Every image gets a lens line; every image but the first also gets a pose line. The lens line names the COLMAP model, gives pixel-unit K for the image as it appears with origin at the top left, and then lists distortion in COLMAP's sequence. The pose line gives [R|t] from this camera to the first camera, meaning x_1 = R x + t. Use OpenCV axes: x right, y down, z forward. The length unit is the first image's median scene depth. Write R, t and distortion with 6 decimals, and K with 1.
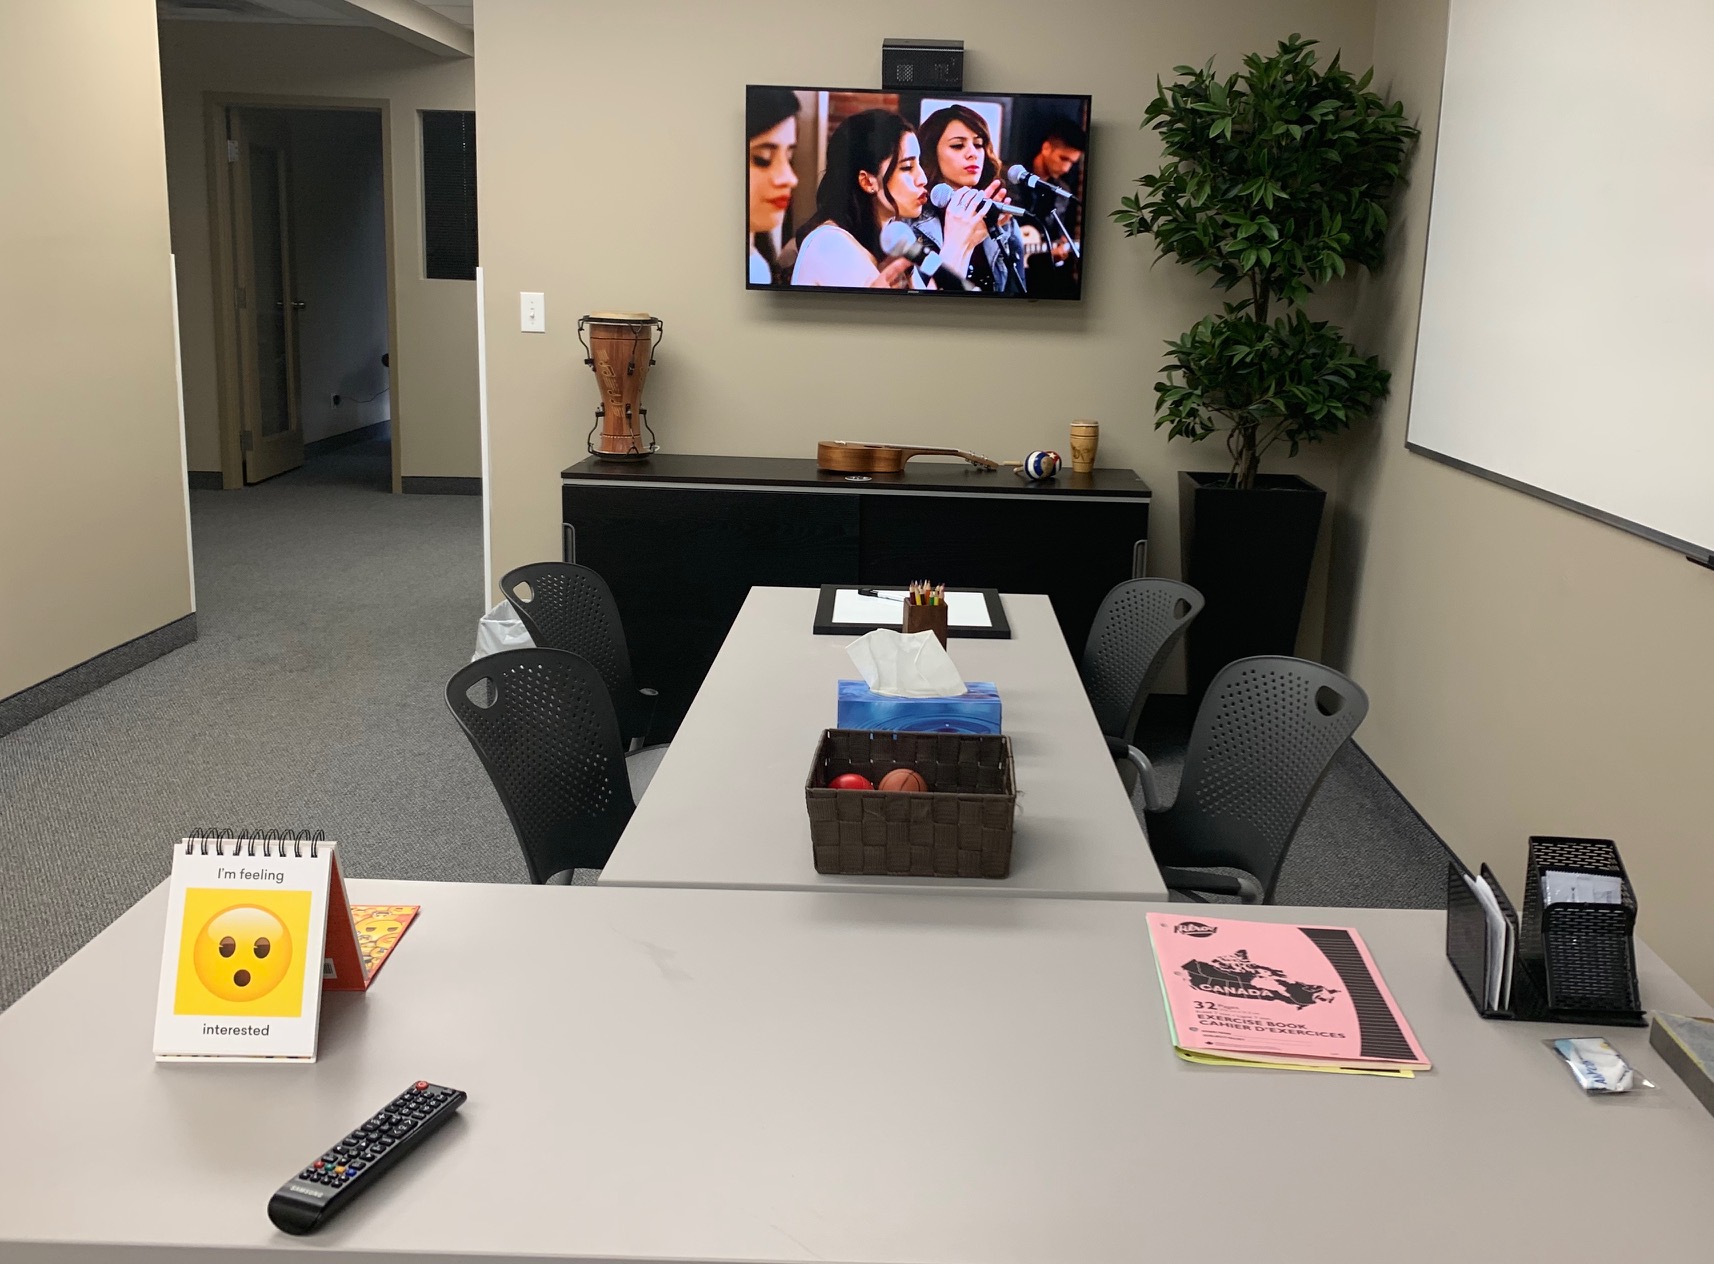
lens RADIAL K [[1618.7, 0, 861.0], [0, 1618.7, 587.2], [0, 0, 1]] dist [-0.009499, -0.007982]
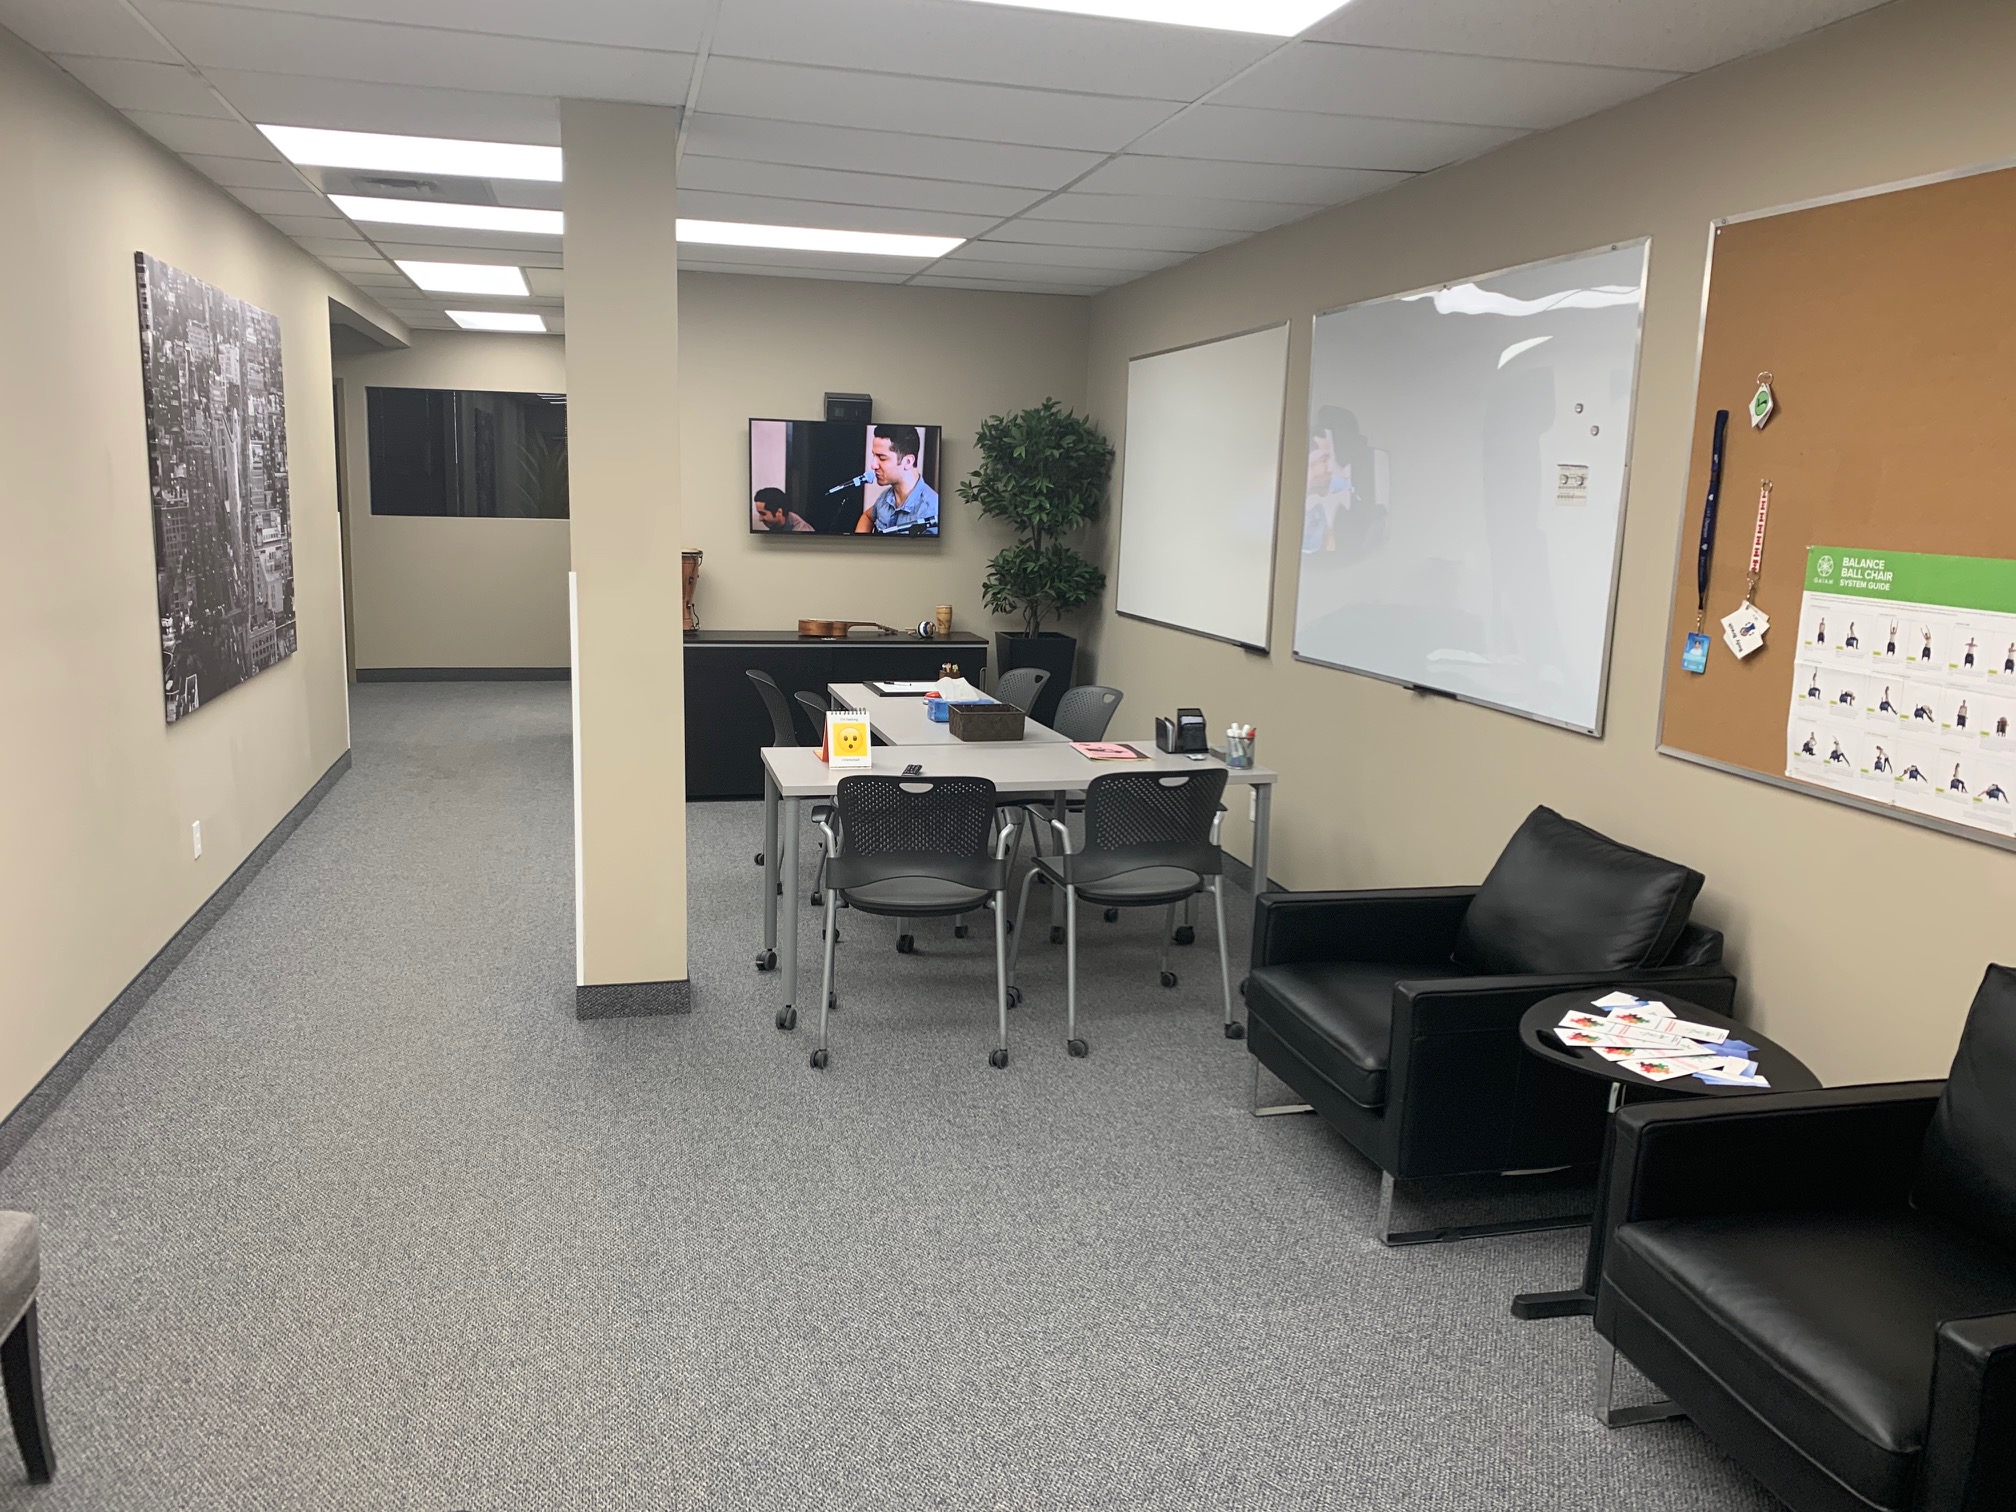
lens RADIAL K [[1538.1, 0, 1008.0], [0, 1538.1, 756.0], [0, 0, 1]] dist [-0.050169, -0.000849]
pose [[0.961431, -0.047073, 0.270990, -0.276568], [0.051487, 0.998631, -0.009199, 0.088076], [-0.270186, 0.022796, 0.962538, -0.687641]]
